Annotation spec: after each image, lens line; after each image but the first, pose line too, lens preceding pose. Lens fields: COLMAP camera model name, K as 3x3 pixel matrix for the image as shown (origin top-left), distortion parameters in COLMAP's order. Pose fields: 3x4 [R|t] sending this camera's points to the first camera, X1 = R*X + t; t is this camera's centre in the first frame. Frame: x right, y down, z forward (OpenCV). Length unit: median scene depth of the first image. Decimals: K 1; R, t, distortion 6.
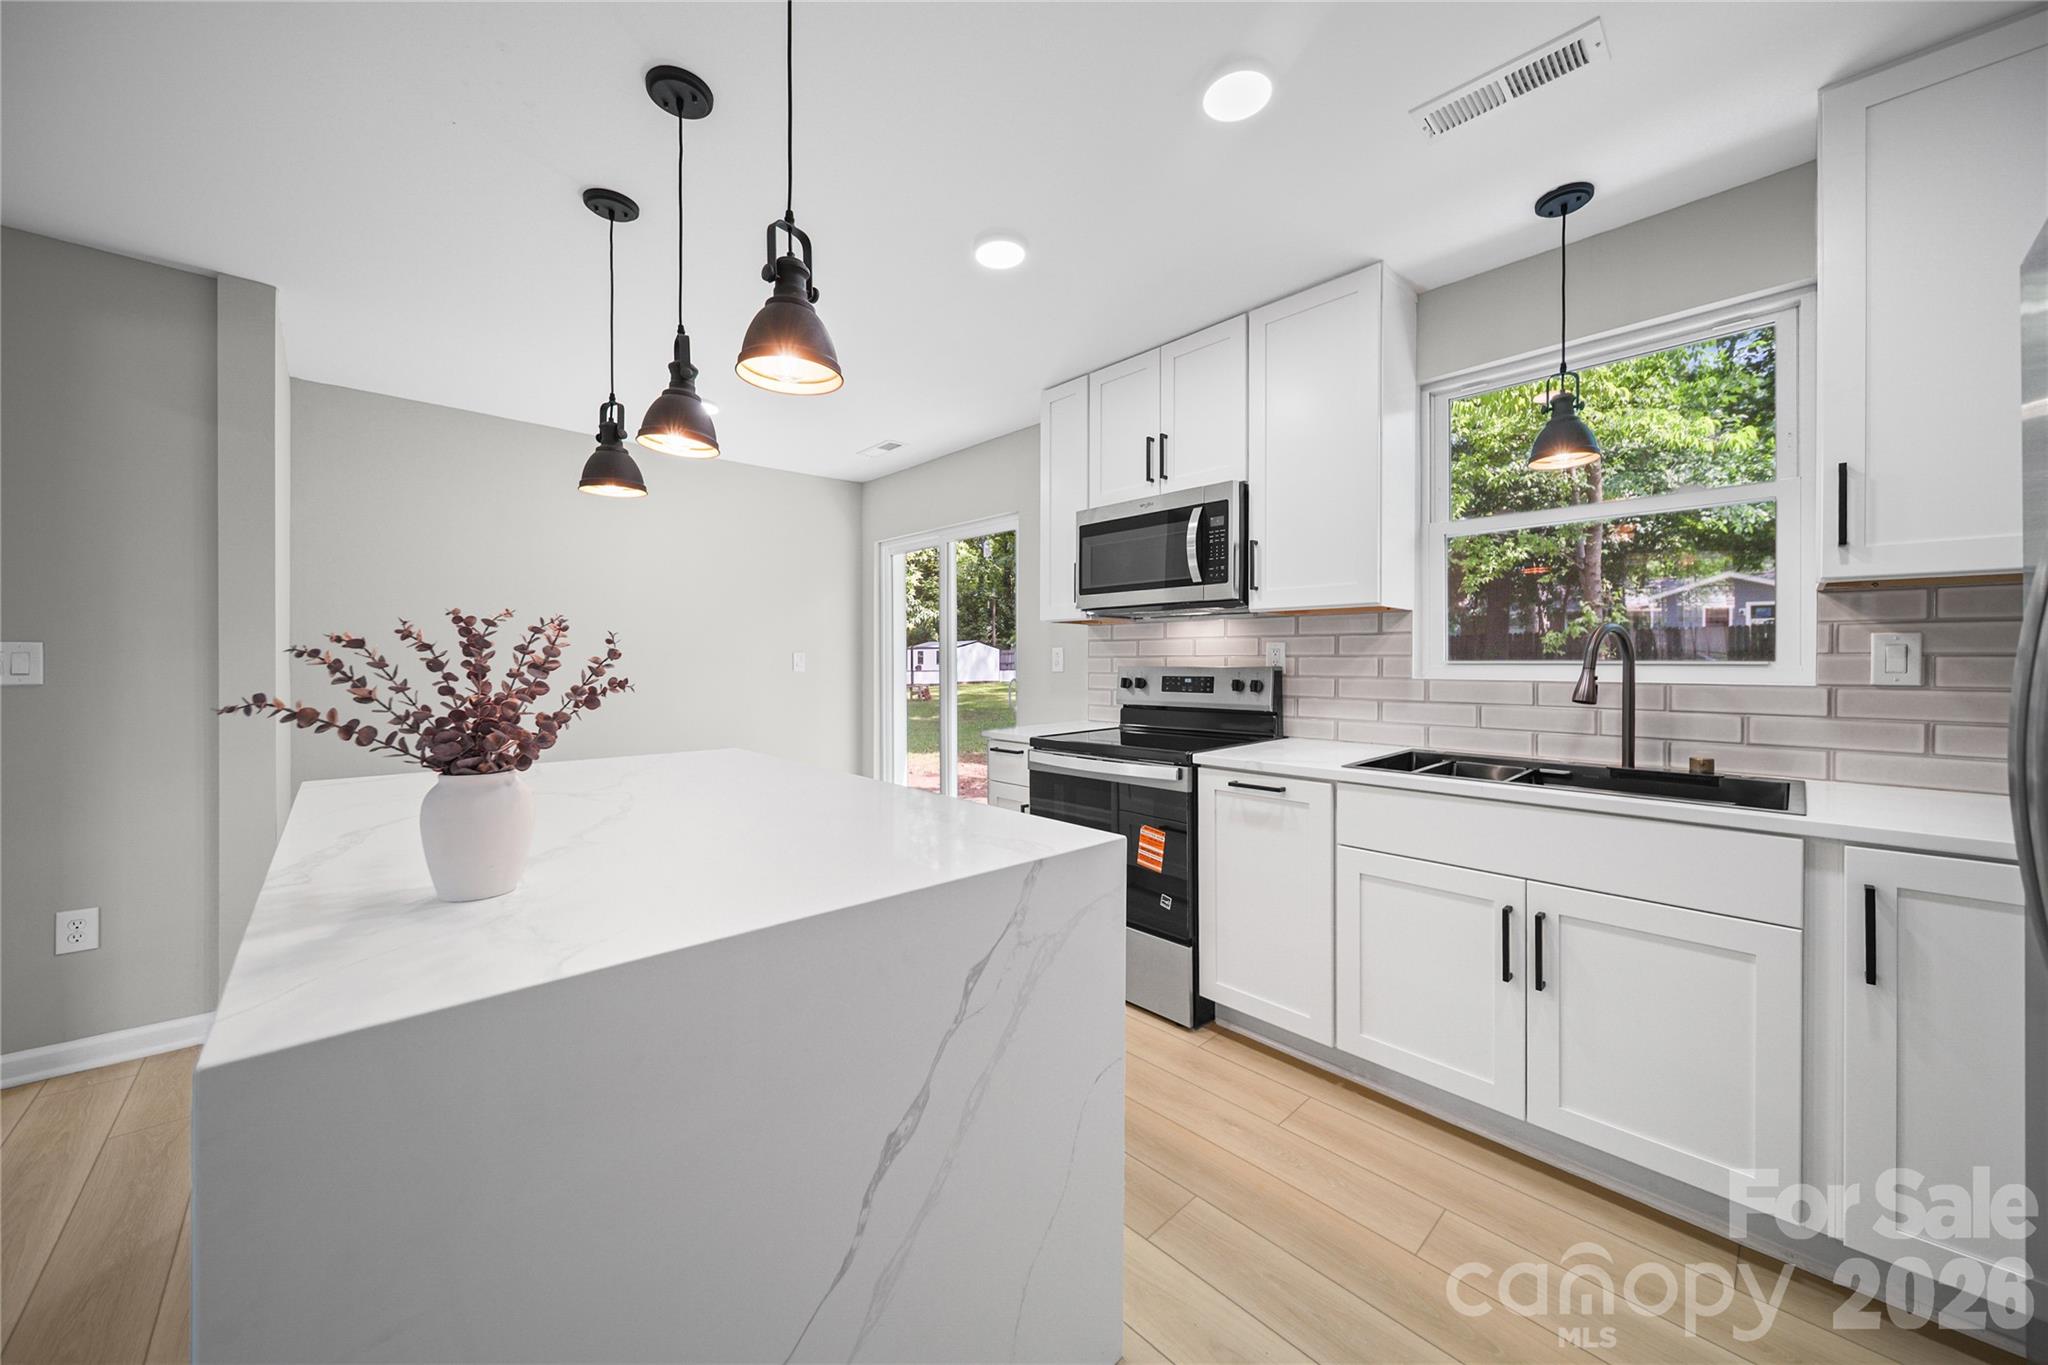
lens RADIAL K [[728.8, 0, 1034.9], [0, 728.8, 676.2], [0, 0, 1]] dist [-0.001081, -0.000093]
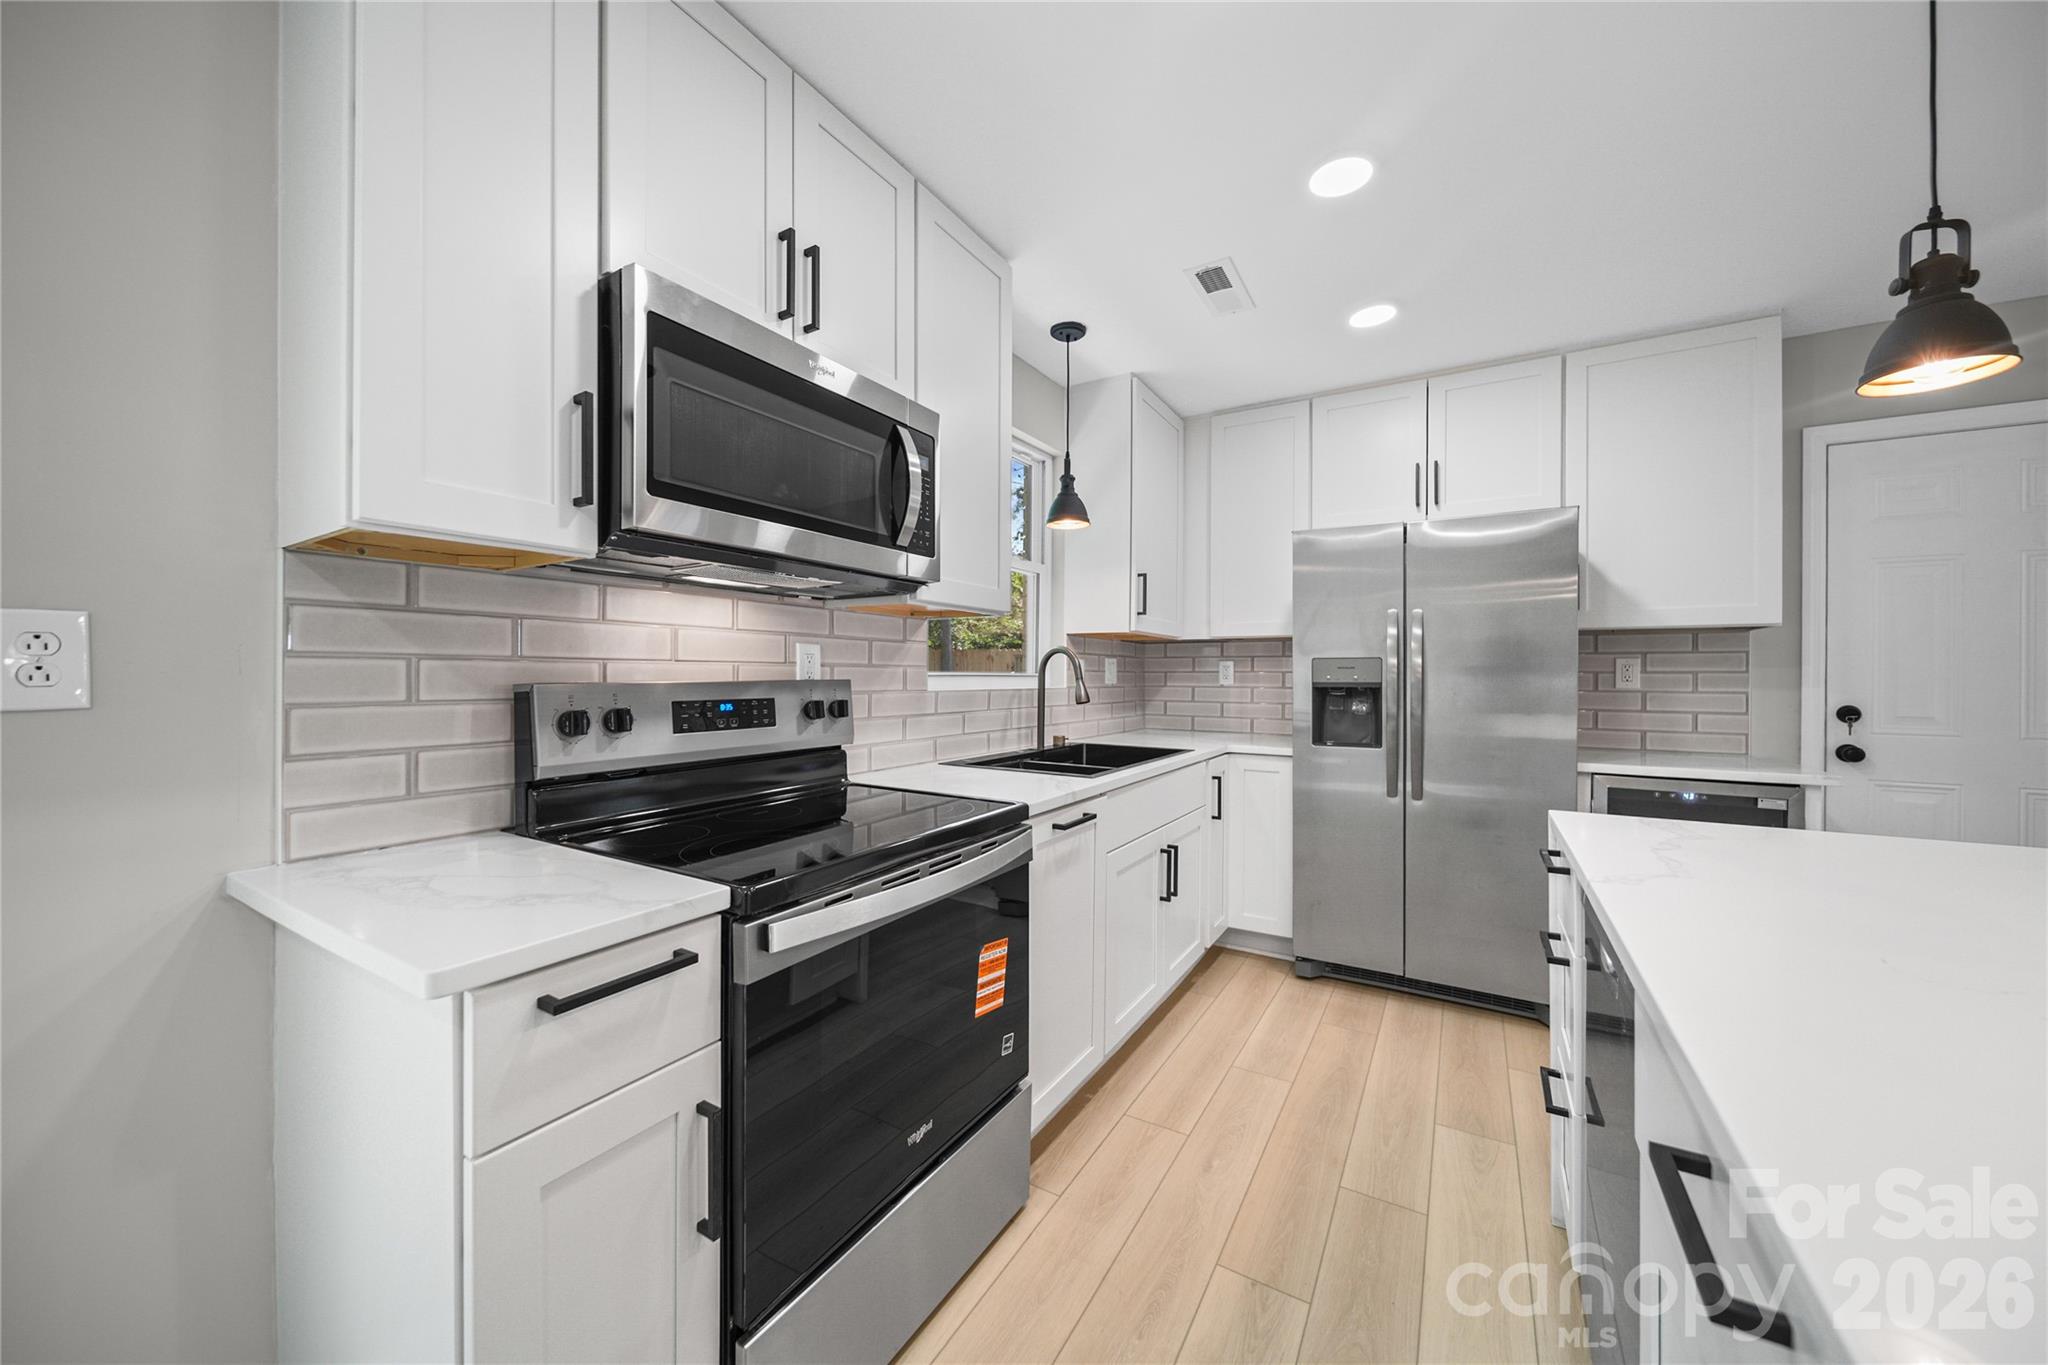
lens RADIAL K [[728.8, 0, 1034.9], [0, 728.8, 676.2], [0, 0, 1]] dist [-0.001081, -0.000093]
pose [[-0.271206, -0.003941, 0.962513, -0.449223], [0.012909, 0.999887, 0.007732, -0.022061], [-0.962435, 0.014522, -0.271124, 1.149411]]
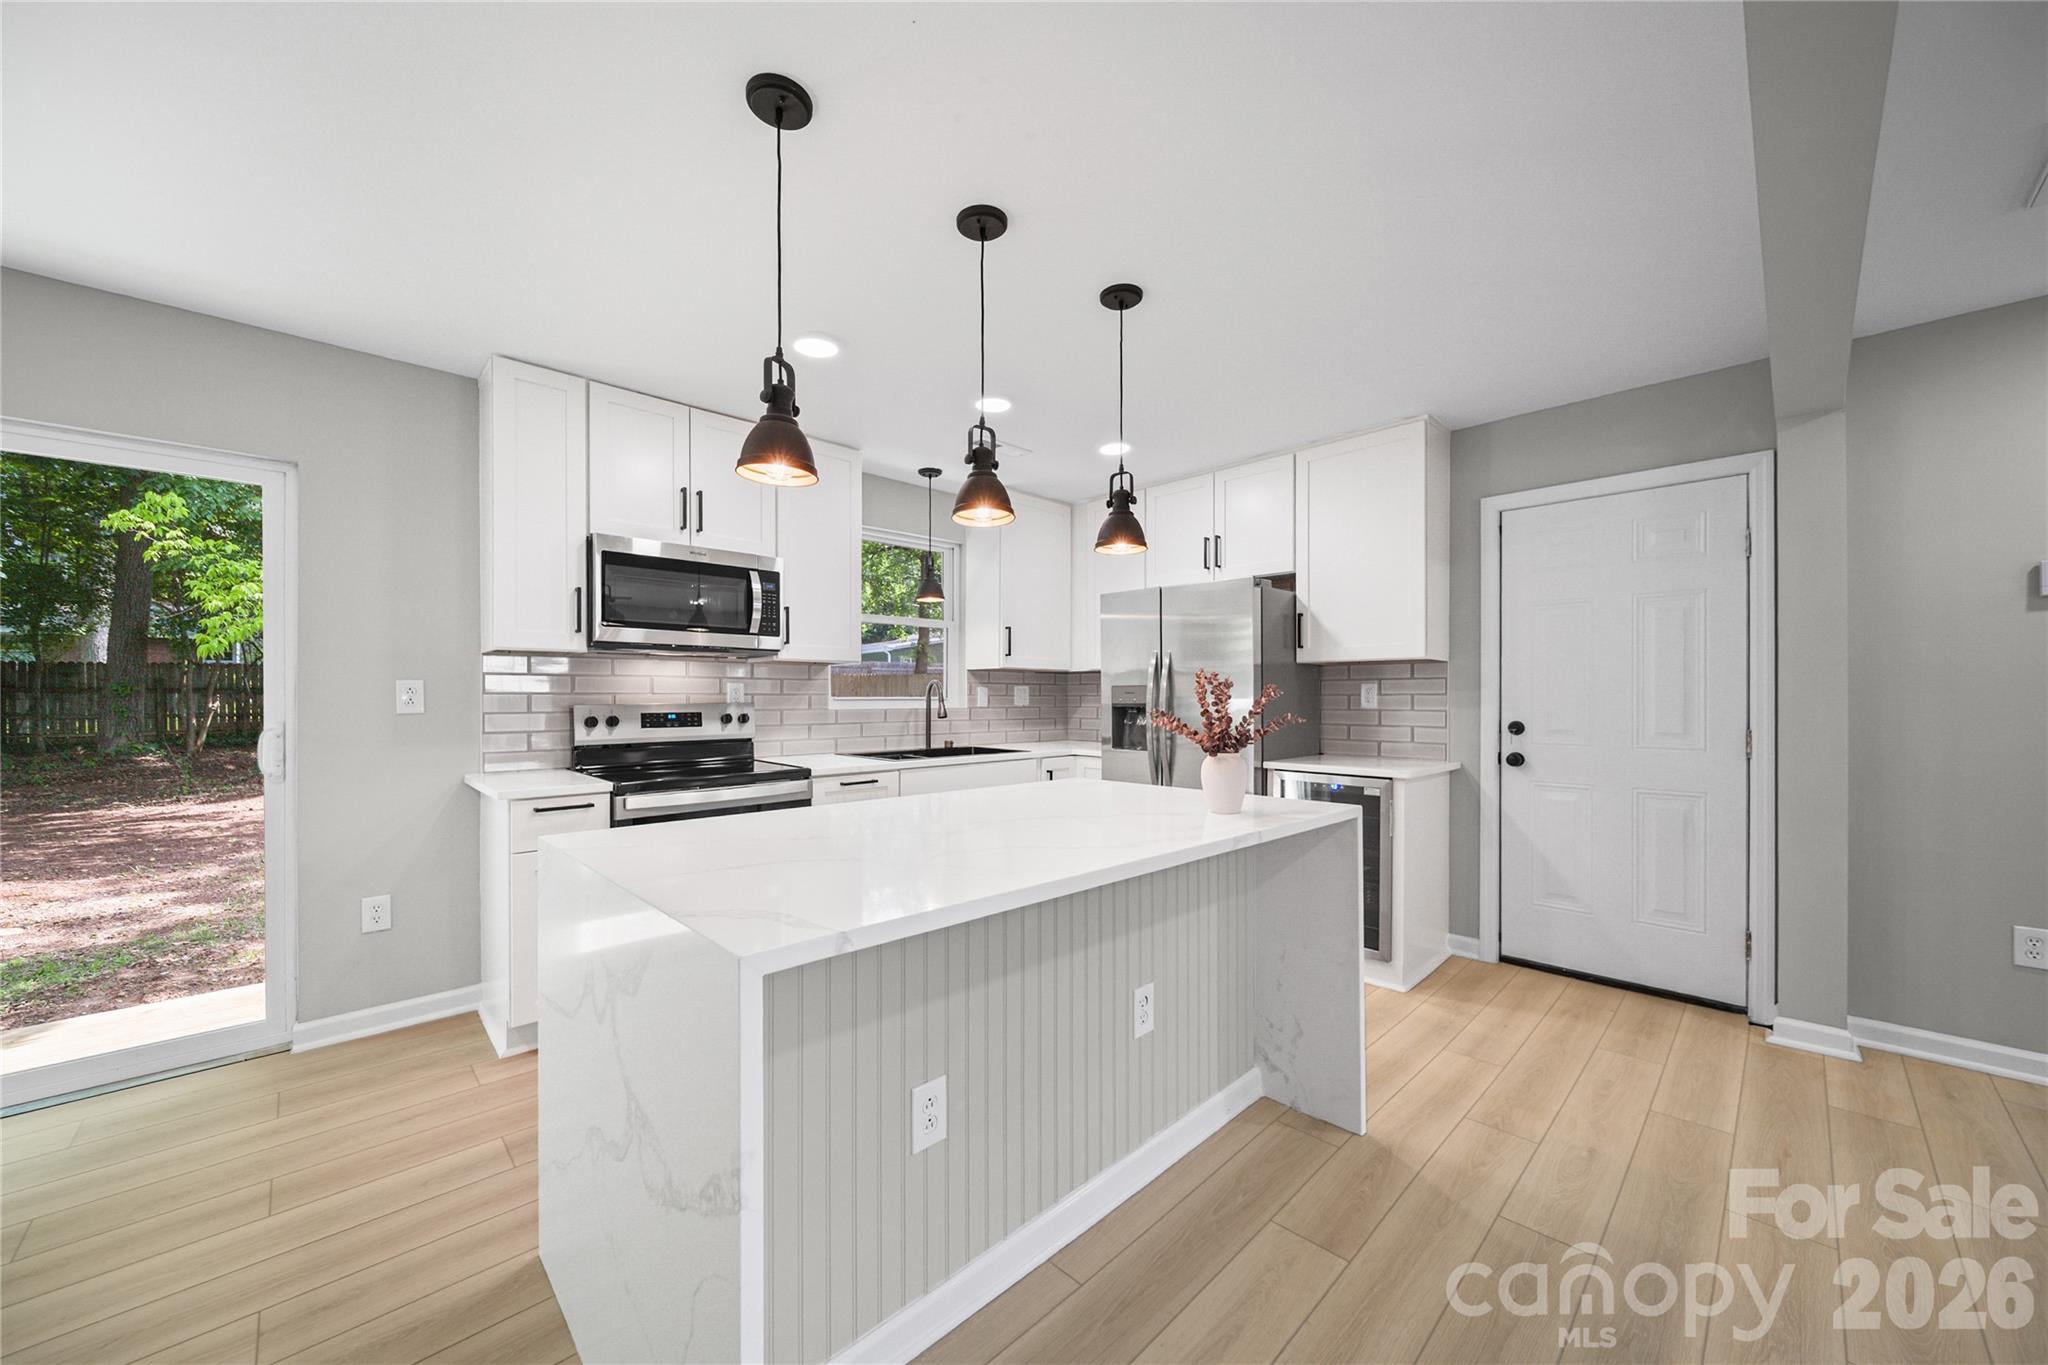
lens RADIAL K [[754.2, 0, 1028.6], [0, 754.2, 697.7], [0, 0, 1]] dist [-0.000097, -0.000001]
pose [[-0.011915, -0.001555, 0.999928, -1.118369], [0.018987, 0.999818, 0.001781, -0.016575], [-0.999749, 0.019007, -0.011883, 0.607361]]
